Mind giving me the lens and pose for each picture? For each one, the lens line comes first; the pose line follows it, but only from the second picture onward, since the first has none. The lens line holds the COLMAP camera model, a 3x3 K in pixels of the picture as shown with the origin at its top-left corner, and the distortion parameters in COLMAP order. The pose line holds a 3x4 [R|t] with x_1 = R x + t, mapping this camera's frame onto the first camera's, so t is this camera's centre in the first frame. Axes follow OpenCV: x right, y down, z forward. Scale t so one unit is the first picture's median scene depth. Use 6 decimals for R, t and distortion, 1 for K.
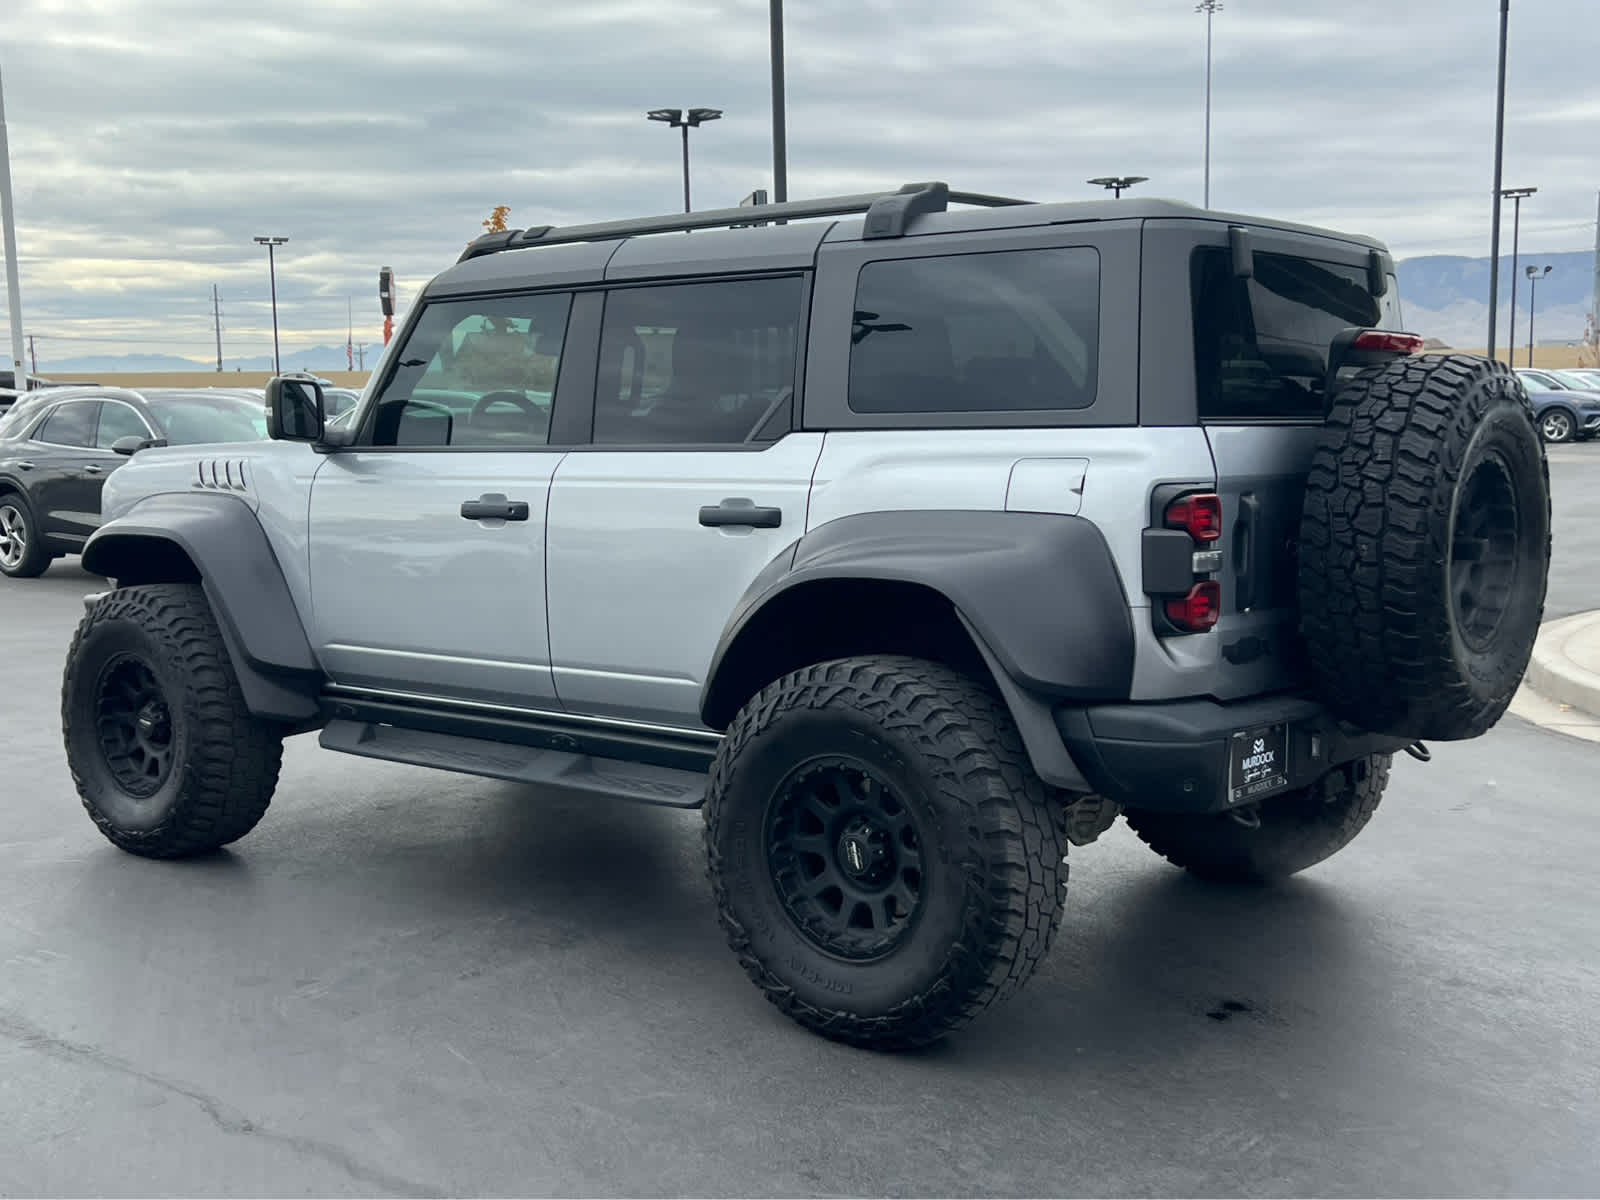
lens RADIAL K [[1803.8, 0, 800.0], [0, 1803.8, 600.0], [0, 0, 1]] dist [0.213523, -0.633963]
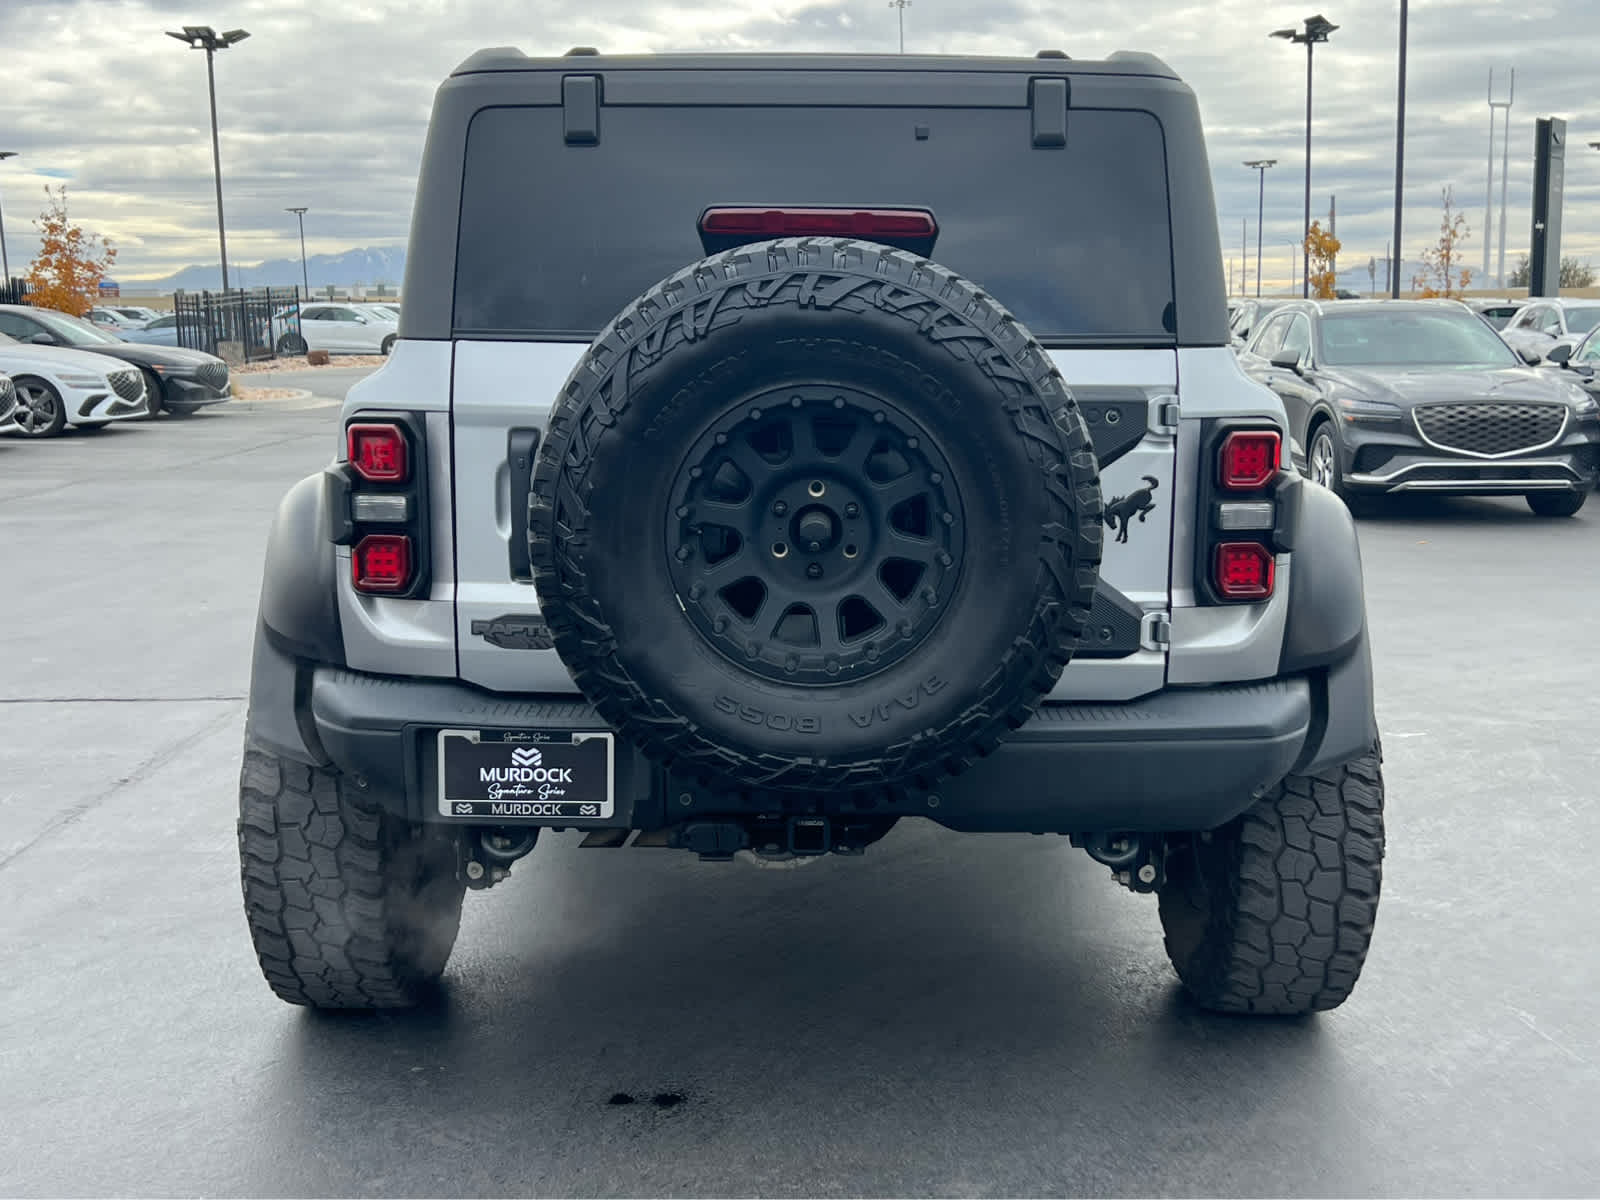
lens RADIAL K [[1803.8, 0, 800.0], [0, 1803.8, 600.0], [0, 0, 1]] dist [0.213523, -0.633963]
pose [[0.624452, 0.121251, -0.771594, 0.940870], [-0.085090, 0.992558, 0.087110, -0.065392], [0.776415, 0.011259, 0.630122, 0.622501]]
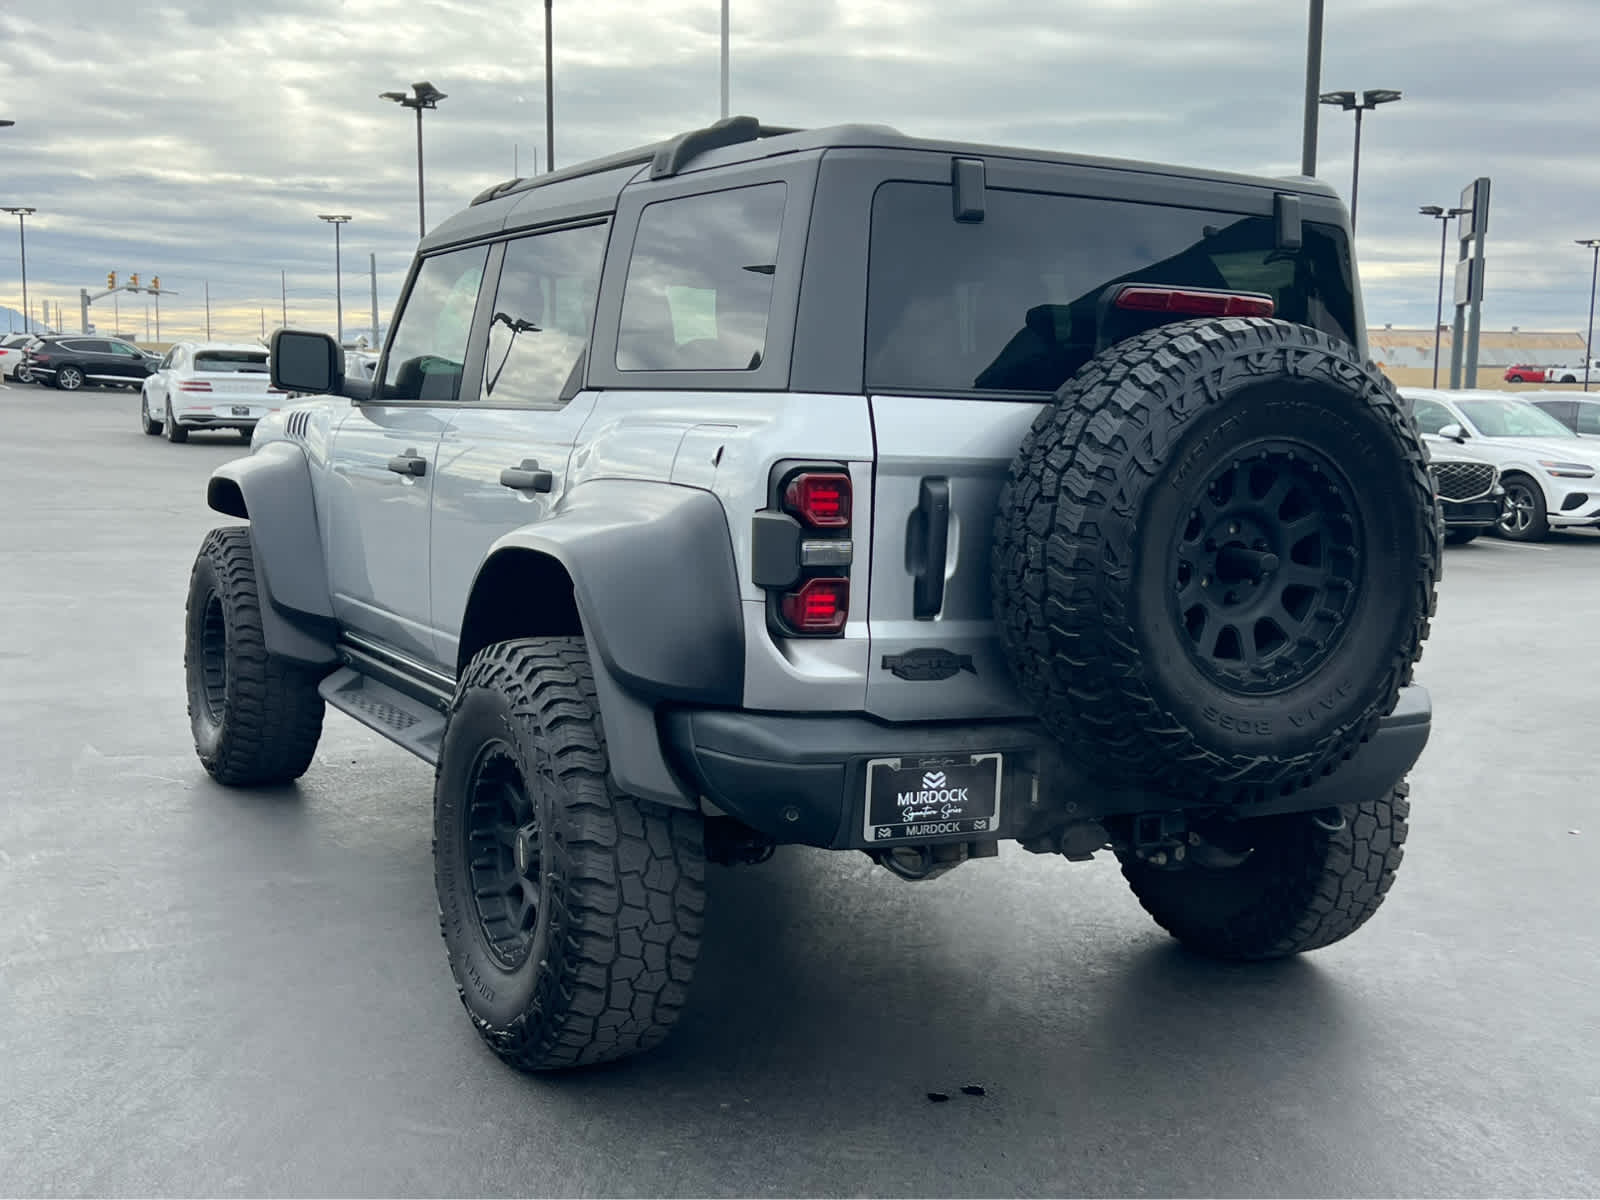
lens RADIAL K [[1803.8, 0, 800.0], [0, 1803.8, 600.0], [0, 0, 1]] dist [0.213523, -0.633963]
pose [[0.927478, 0.076740, -0.365917, 0.507651], [-0.075793, 0.996979, 0.016976, -0.012221], [0.366115, 0.011989, 0.930493, 0.208500]]
